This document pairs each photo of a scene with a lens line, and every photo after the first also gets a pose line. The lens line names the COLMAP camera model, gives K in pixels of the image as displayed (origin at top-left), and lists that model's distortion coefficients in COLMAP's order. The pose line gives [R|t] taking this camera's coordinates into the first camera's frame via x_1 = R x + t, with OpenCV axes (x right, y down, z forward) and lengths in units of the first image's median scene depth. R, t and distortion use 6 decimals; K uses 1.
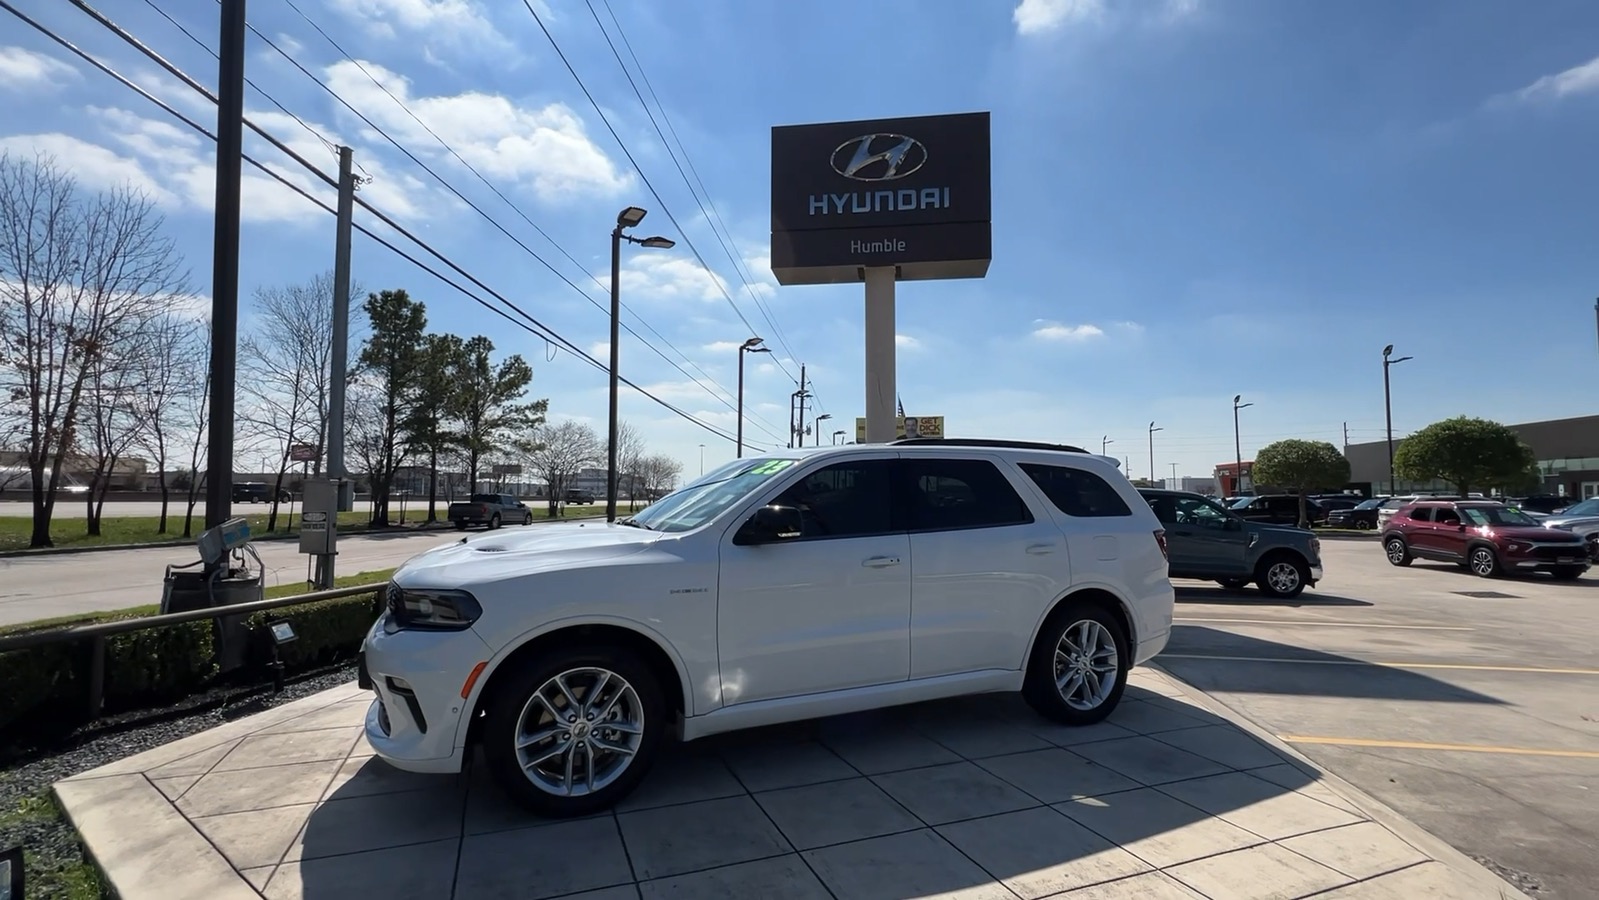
lens RADIAL K [[729.5, 0, 799.9], [0, 729.5, 455.3], [0, 0, 1]] dist [0.000709, 0.000018]
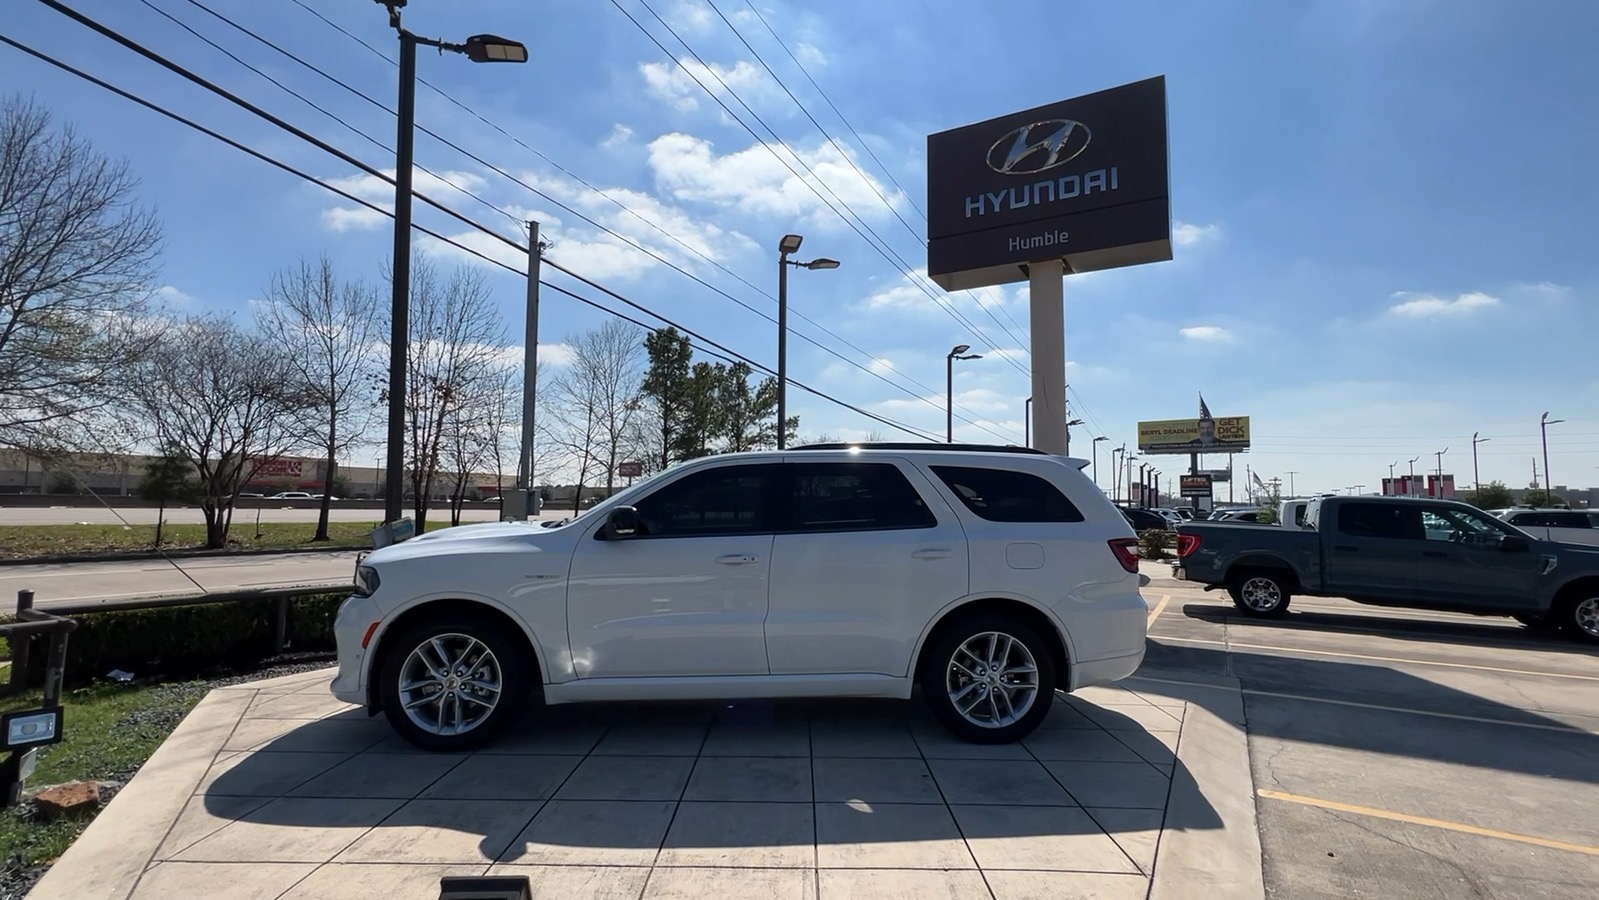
lens RADIAL K [[729.5, 0, 799.9], [0, 729.5, 455.3], [0, 0, 1]] dist [0.000709, 0.000018]
pose [[0.929817, -0.022078, -0.367359, 0.159327], [0.016249, 0.999688, -0.018953, 0.004117], [0.367663, 0.011654, 0.929886, 0.011069]]
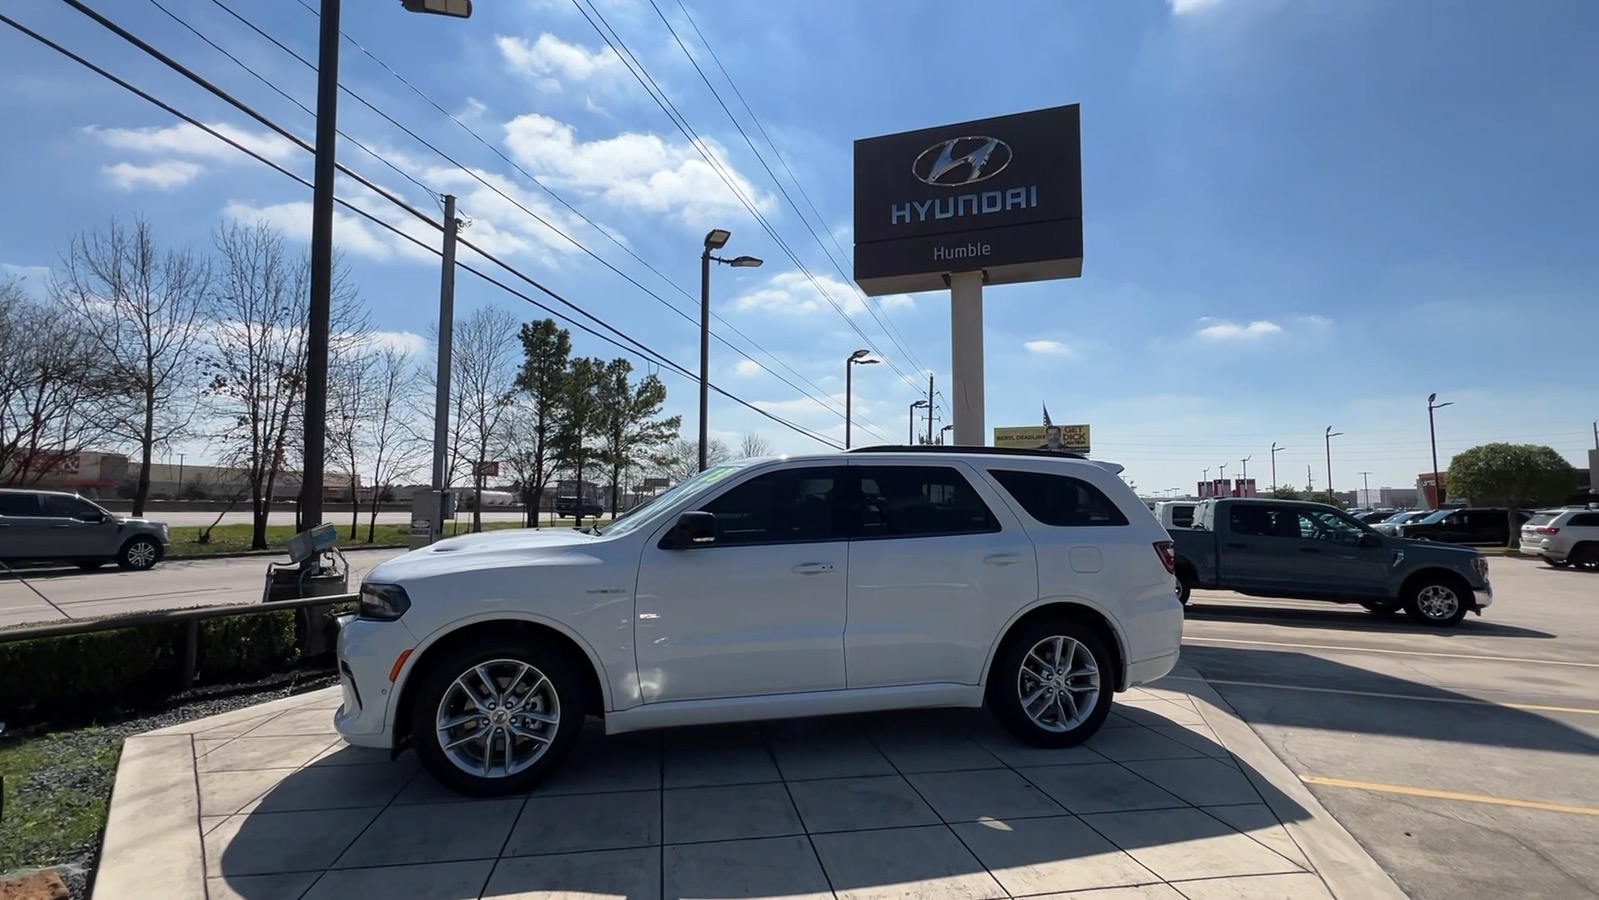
lens RADIAL K [[729.5, 0, 799.9], [0, 729.5, 455.3], [0, 0, 1]] dist [0.000709, 0.000018]
pose [[0.981443, -0.011812, -0.191391, 0.077045], [0.008529, 0.999802, -0.017968, 0.002299], [0.191565, 0.016003, 0.981349, 0.003089]]
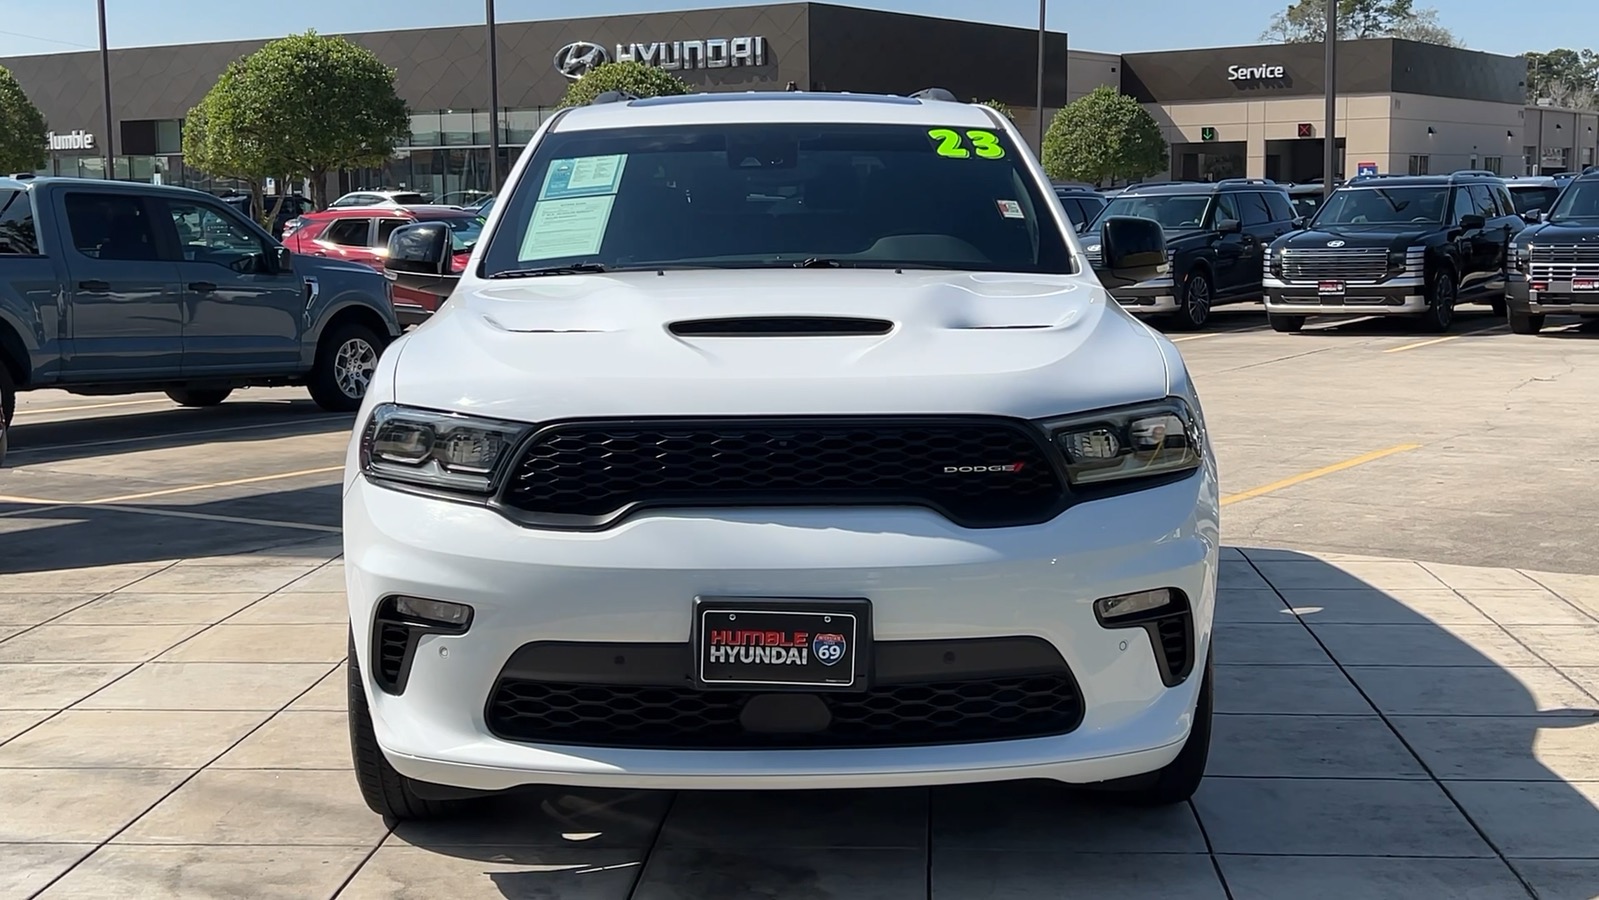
lens RADIAL K [[2065.7, 0, 799.5], [0, 2065.7, 450.0], [0, 0, 1]] dist [0.129442, -0.002084]
pose [[0.429687, -0.116642, 0.895413, -0.391025], [-0.041259, 0.988050, 0.148509, 0.004445], [-0.902035, -0.100757, 0.419739, 0.135469]]
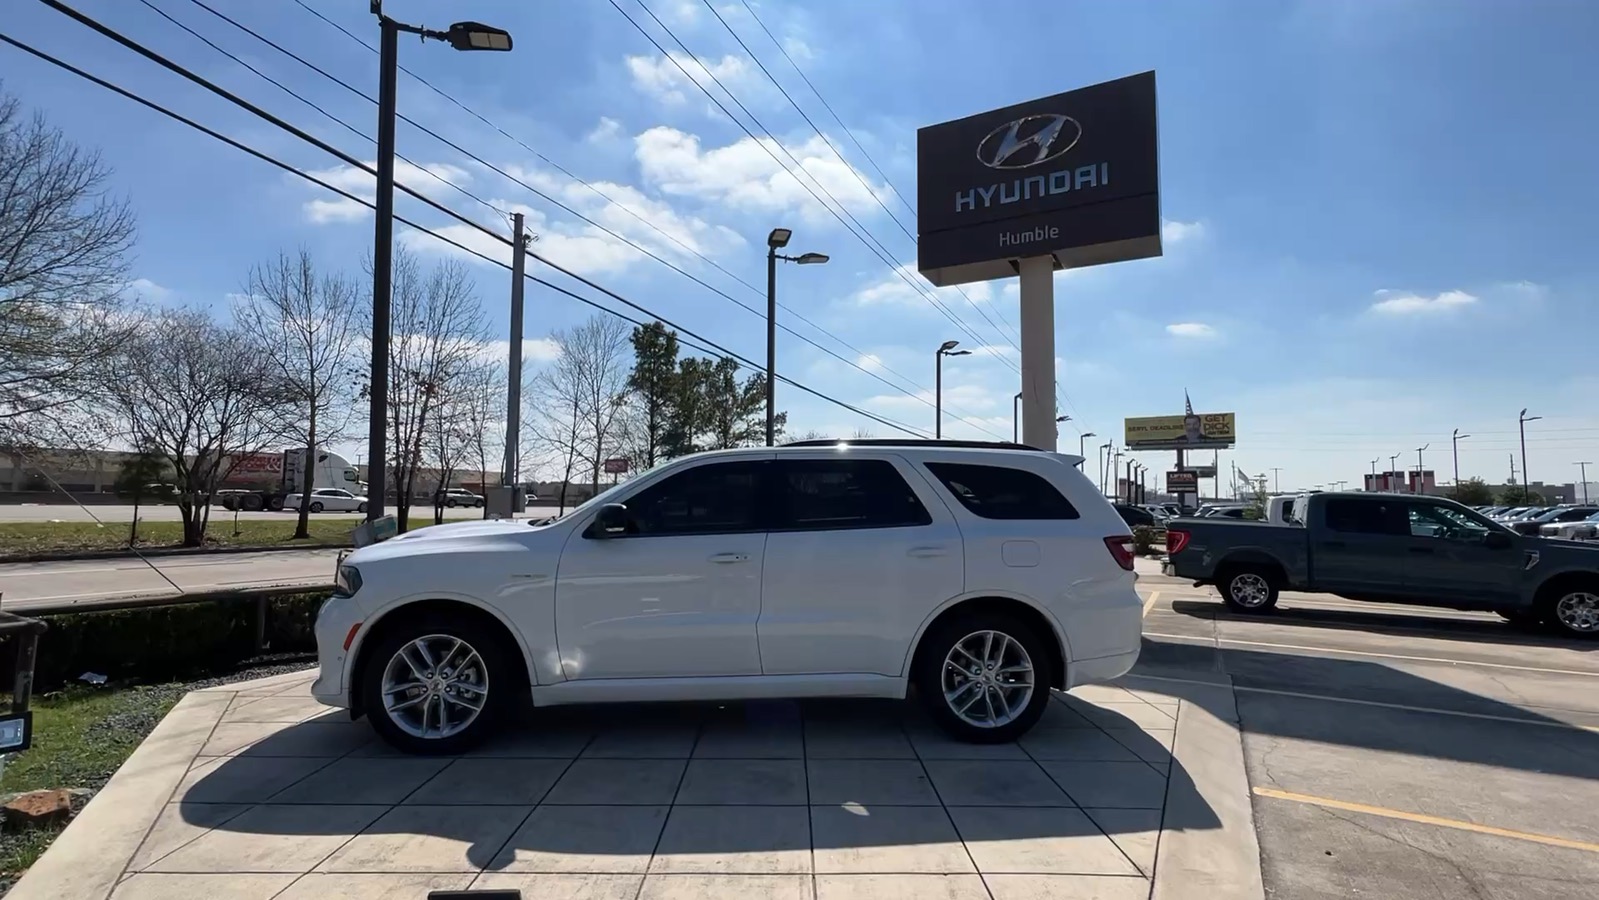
lens RADIAL K [[733.4, 0, 800.0], [0, 733.4, 455.4], [0, 0, 1]] dist [-0.002477, 0.000812]
pose [[0.936082, -0.020105, -0.351208, 0.155792], [0.016499, 0.999776, -0.013259, 0.003851], [0.351395, 0.006617, 0.936204, 0.013680]]
